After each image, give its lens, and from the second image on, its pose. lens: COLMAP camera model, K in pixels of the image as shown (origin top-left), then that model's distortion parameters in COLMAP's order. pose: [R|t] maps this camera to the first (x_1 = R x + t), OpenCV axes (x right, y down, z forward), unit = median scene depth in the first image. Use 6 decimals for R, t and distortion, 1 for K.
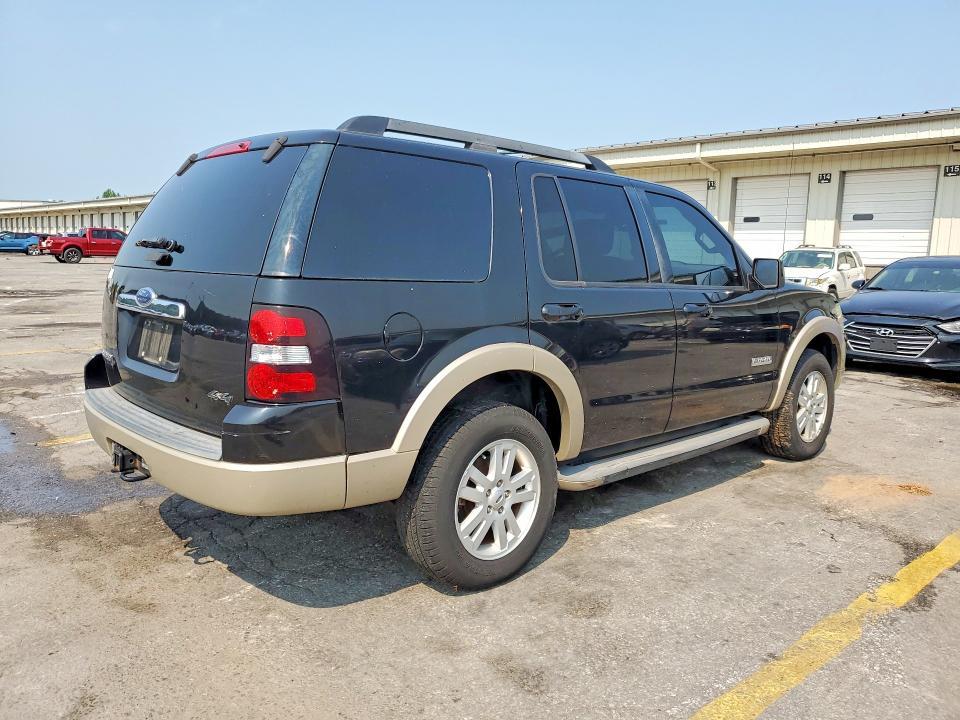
lens RADIAL K [[766.5, 0, 480.0], [0, 766.5, 360.0], [0, 0, 1]] dist [0.050898, -0.004375]
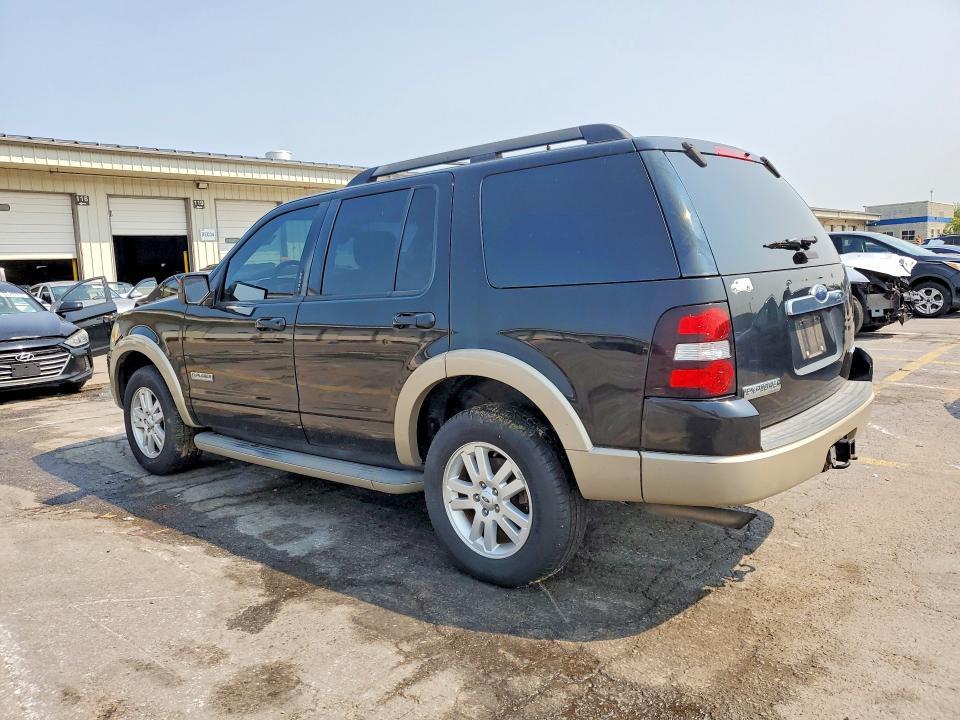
lens RADIAL K [[733.7, 0, 480.0], [0, 733.7, 360.0], [0, 0, 1]] dist [0.002075, 0.000296]
pose [[-0.121979, -0.142321, 0.982276, -1.100310], [0.179566, 0.970170, 0.162866, -0.191760], [-0.976154, 0.196250, -0.092785, 1.260011]]
